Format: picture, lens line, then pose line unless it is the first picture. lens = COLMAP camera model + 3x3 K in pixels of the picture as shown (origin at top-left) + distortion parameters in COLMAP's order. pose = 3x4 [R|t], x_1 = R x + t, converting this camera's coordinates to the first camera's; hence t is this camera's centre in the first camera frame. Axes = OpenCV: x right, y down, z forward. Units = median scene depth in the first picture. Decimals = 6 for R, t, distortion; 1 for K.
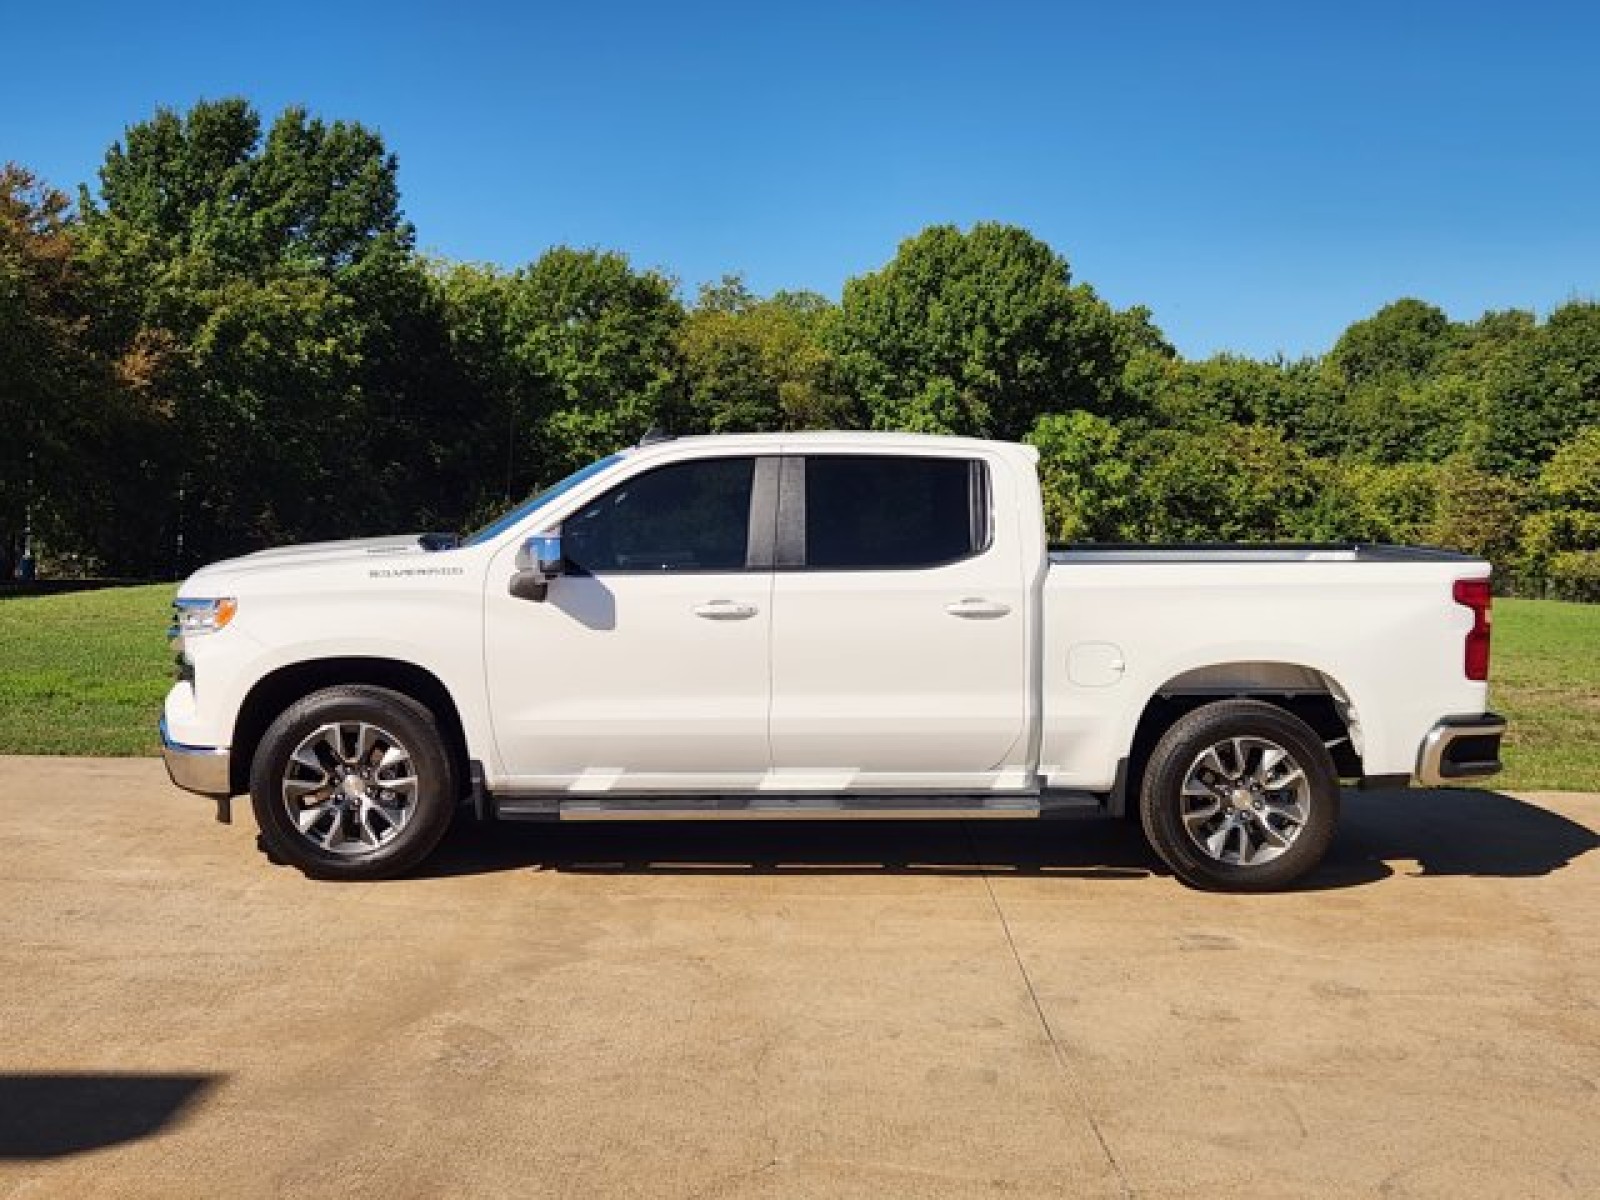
lens RADIAL K [[1869.1, 0, 839.4], [0, 1869.1, 601.5], [0, 0, 1]] dist [0.040968, 0.013228]
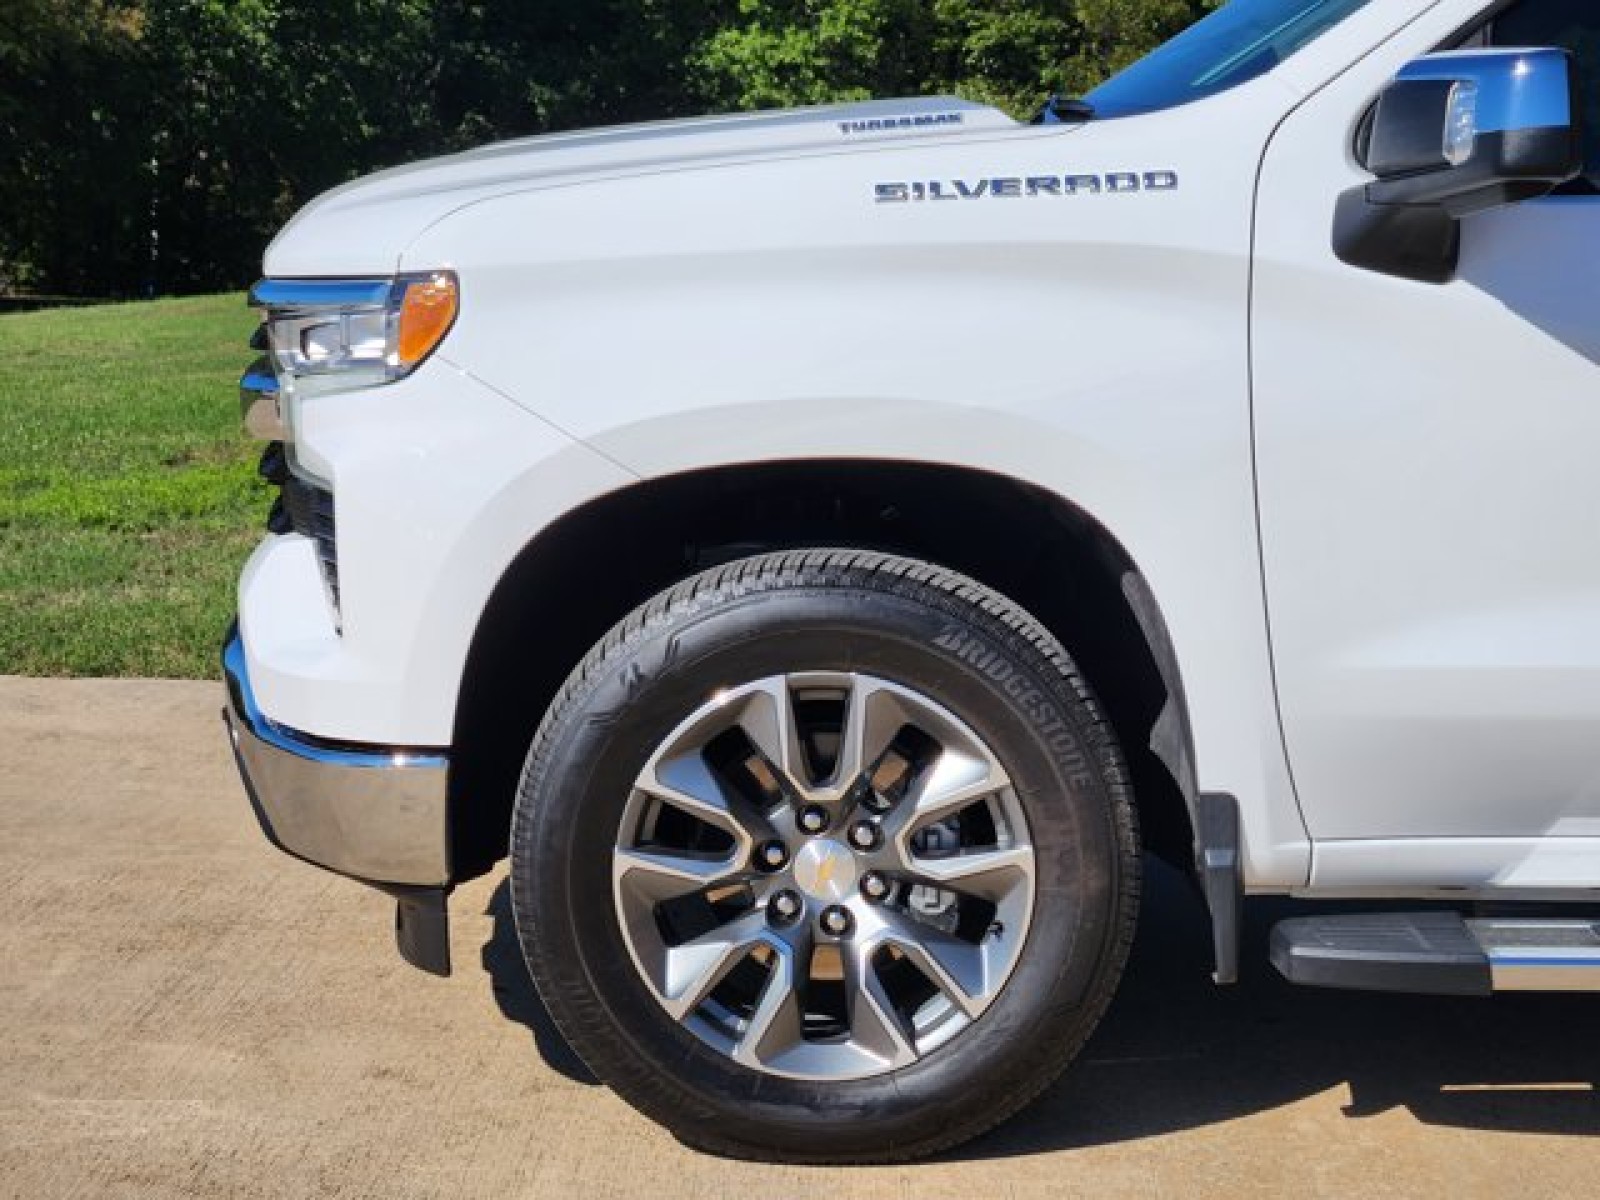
lens RADIAL K [[2680.9, 0, 897.1], [0, 2680.9, 604.0], [0, 0, 1]] dist [0.013747, -0.055953]
pose [[0.997782, 0.003450, -0.066481, -0.214066], [0.003236, 0.994961, 0.100209, 0.008094], [0.066491, -0.100202, 0.992743, 0.547197]]
